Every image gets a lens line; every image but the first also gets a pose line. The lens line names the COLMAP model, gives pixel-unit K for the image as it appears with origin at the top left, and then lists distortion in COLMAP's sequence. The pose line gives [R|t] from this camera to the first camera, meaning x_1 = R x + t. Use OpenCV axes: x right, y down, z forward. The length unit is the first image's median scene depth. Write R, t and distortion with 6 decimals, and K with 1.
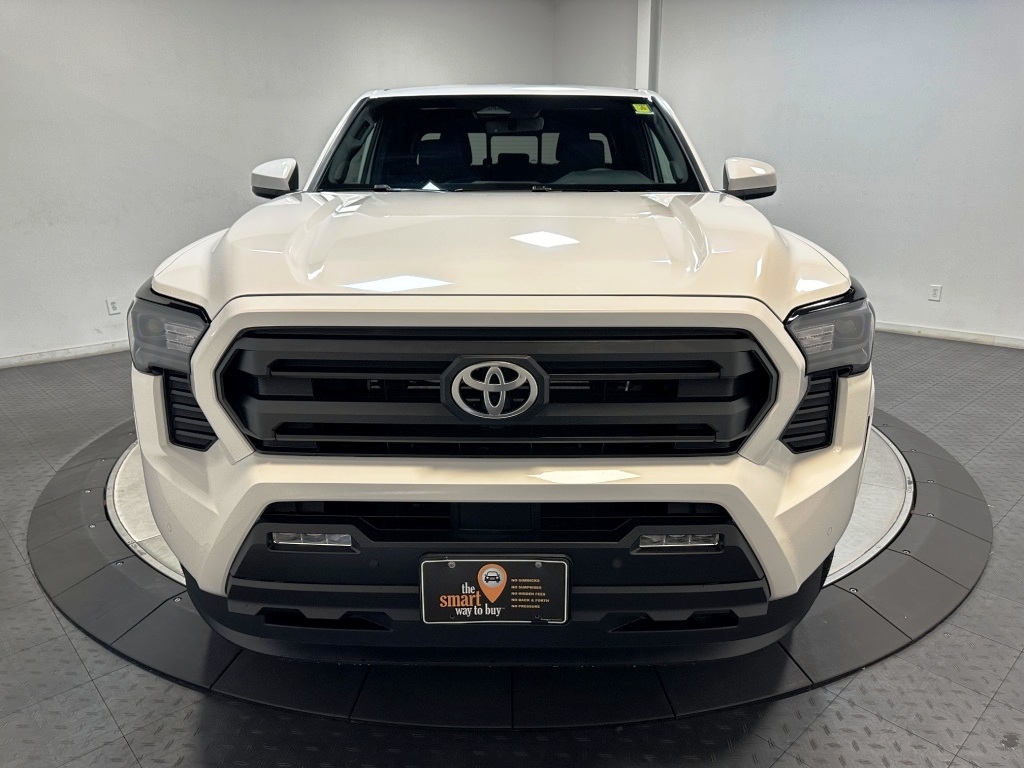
lens RADIAL K [[703.0, 0, 512.0], [0, 703.0, 384.0], [0, 0, 1]] dist [0.068645, -0.098943]
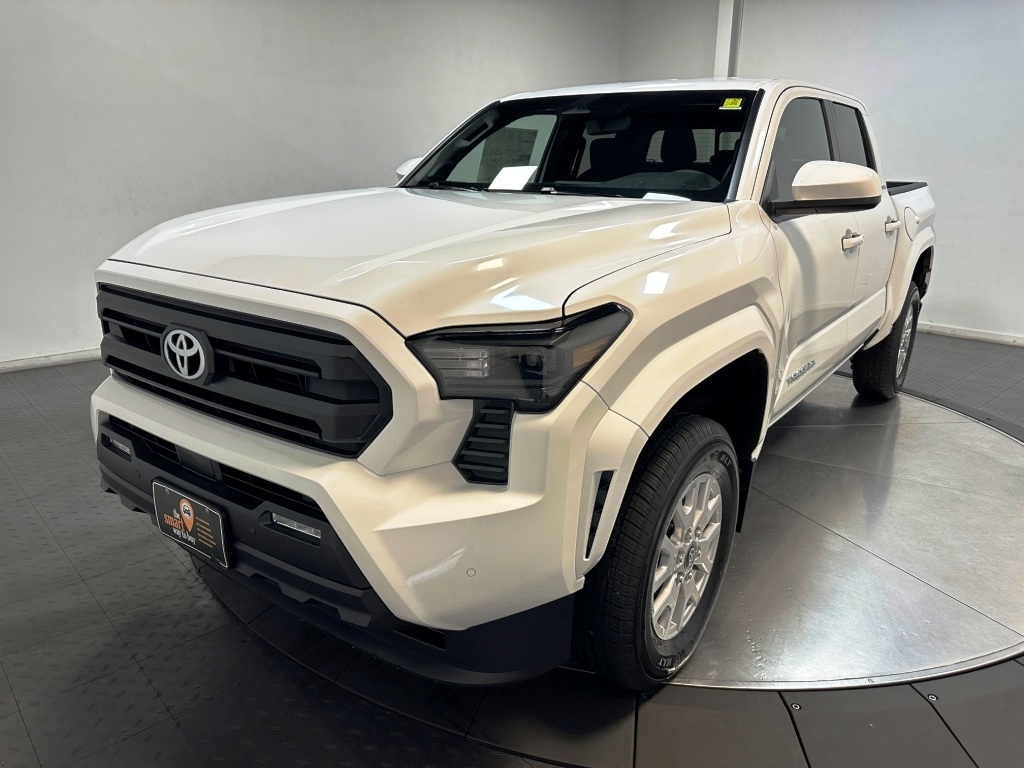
lens RADIAL K [[703.0, 0, 512.0], [0, 703.0, 384.0], [0, 0, 1]] dist [0.068645, -0.098943]
pose [[0.818952, 0.177920, -0.545585, 0.932984], [-0.174024, 0.982953, 0.059330, -0.094148], [0.546840, 0.046356, 0.835953, 0.250879]]
